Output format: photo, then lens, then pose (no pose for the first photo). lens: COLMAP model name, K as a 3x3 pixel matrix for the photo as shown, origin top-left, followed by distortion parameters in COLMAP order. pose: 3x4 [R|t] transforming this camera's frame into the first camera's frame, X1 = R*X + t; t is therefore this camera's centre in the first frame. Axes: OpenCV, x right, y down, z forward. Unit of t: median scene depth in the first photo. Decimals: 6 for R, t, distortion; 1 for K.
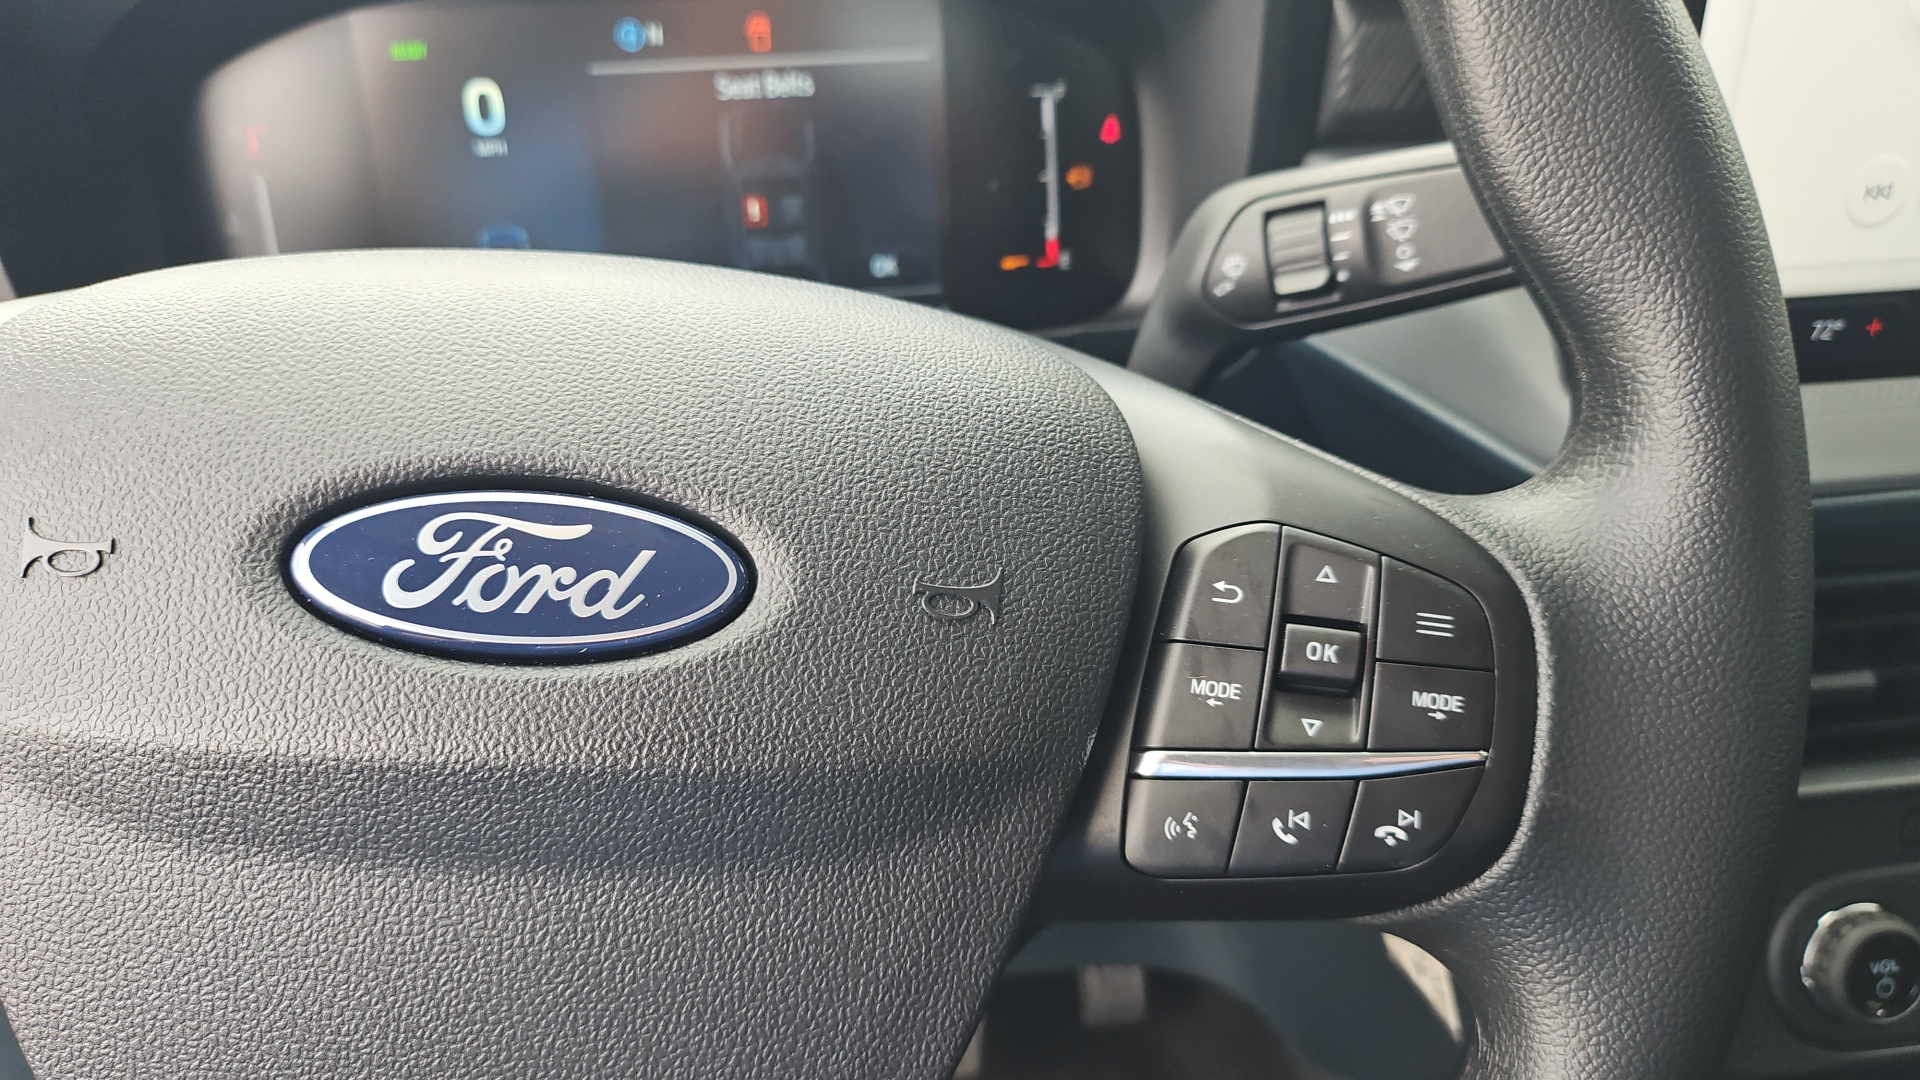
lens RADIAL K [[1344.4, 0, 941.1], [0, 1344.4, 495.5], [0, 0, 1]] dist [0.030960, -0.042297]
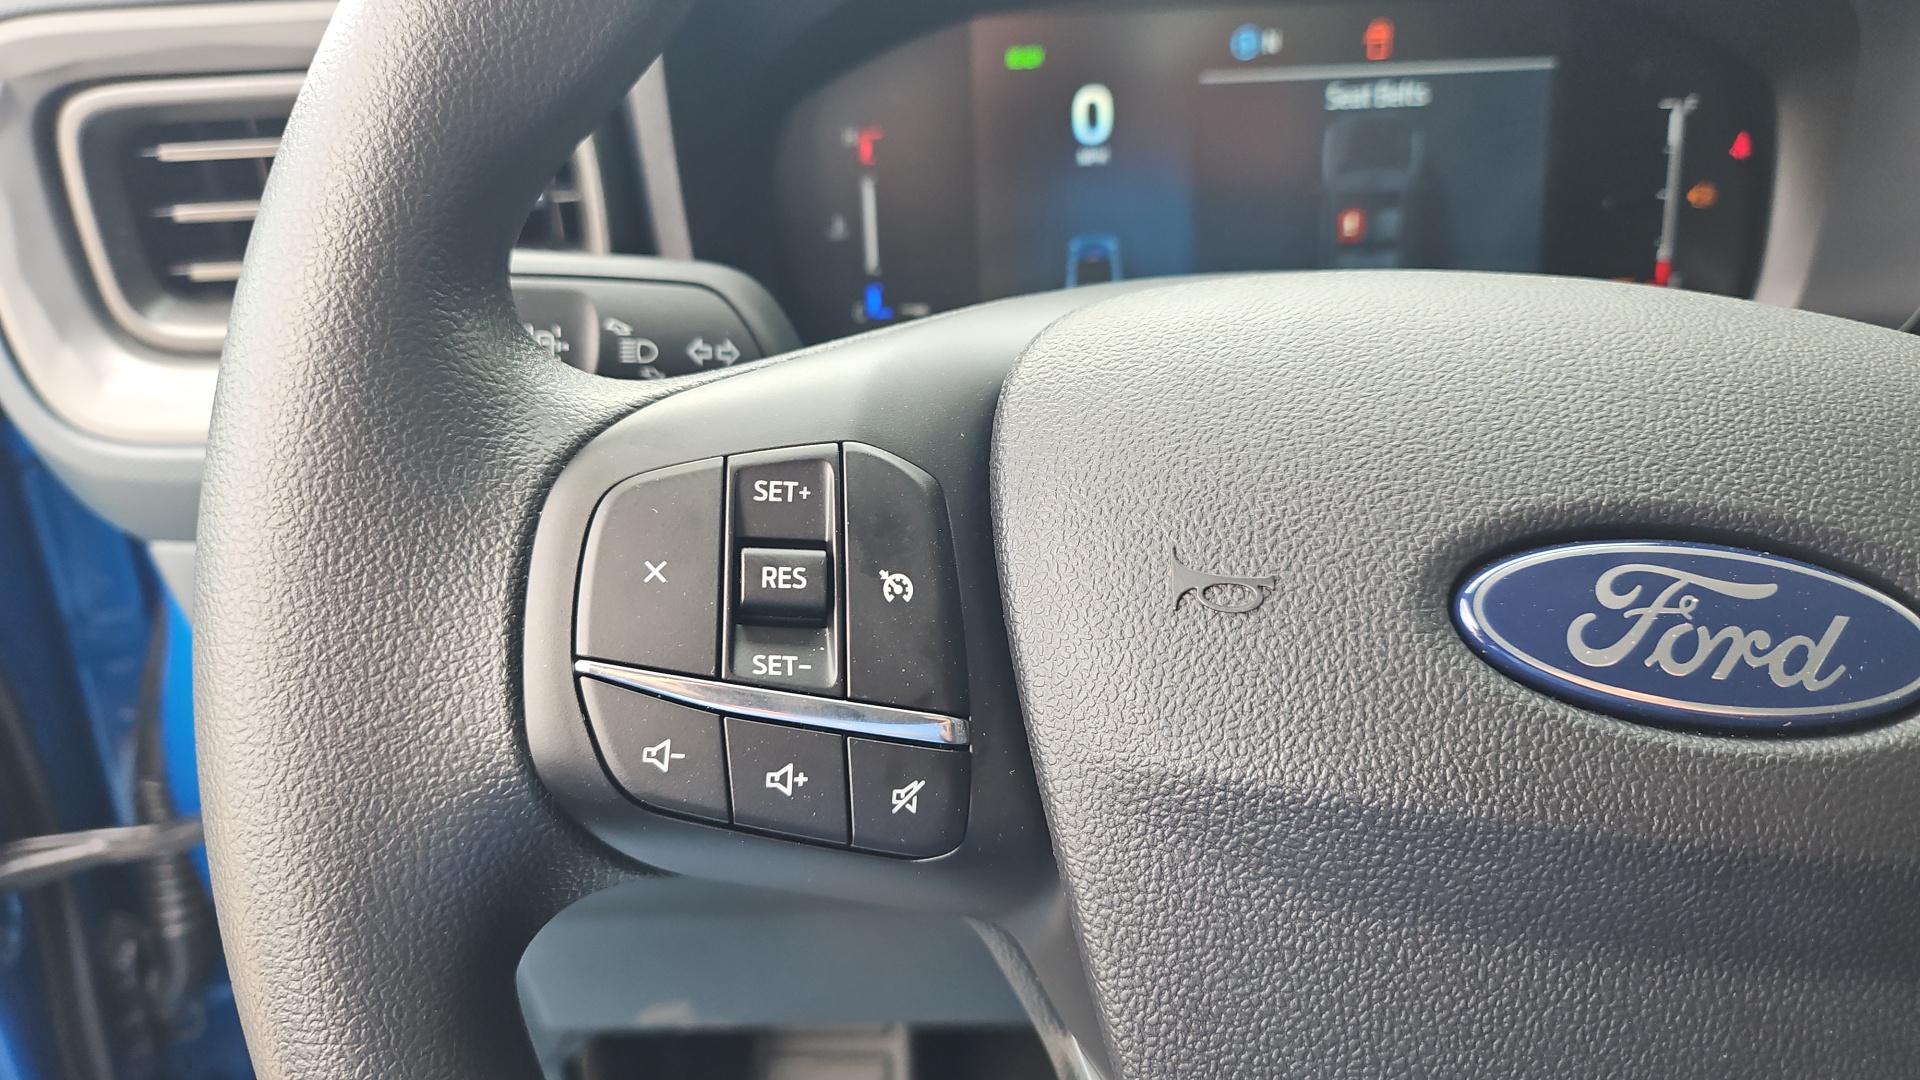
lens RADIAL K [[1344.4, 0, 951.8], [0, 1344.4, 479.9], [0, 0, 1]] dist [0.030960, -0.042297]
pose [[0.992831, 0.042899, -0.111560, -0.718829], [-0.044446, 0.998947, -0.011417, -0.013449], [0.110953, 0.016293, 0.993692, 0.034345]]
